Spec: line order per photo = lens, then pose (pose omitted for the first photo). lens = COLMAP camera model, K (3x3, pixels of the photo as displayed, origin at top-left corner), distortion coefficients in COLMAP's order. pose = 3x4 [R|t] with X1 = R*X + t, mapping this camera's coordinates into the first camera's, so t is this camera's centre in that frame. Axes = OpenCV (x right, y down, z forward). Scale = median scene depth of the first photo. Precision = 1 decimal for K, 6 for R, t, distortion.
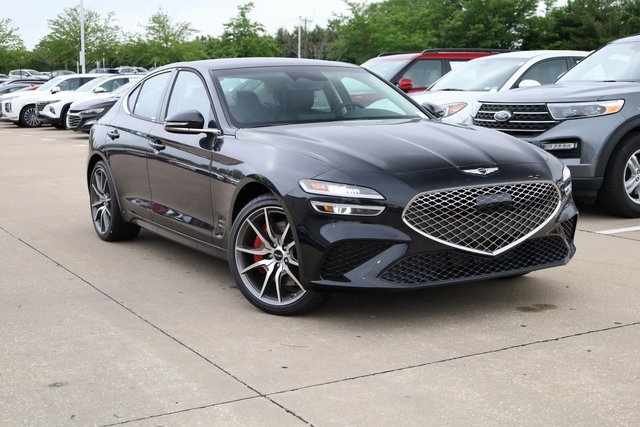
lens RADIAL K [[866.1, 0, 322.9], [0, 866.1, 216.1], [0, 0, 1]] dist [0.043918, 0.000000]
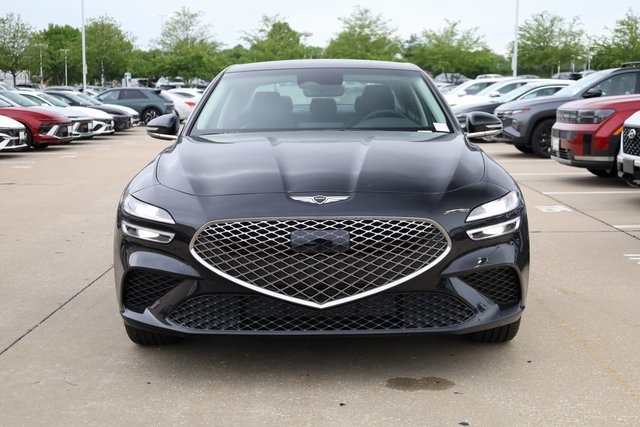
lens RADIAL K [[866.1, 0, 320.1], [0, 866.1, 211.3], [0, 0, 1]] dist [0.043918, 0.000000]
pose [[0.869053, 0.074827, -0.489028, 0.574720], [-0.079992, 0.996742, 0.010360, -0.049821], [0.488210, 0.030115, 0.872207, 0.318126]]
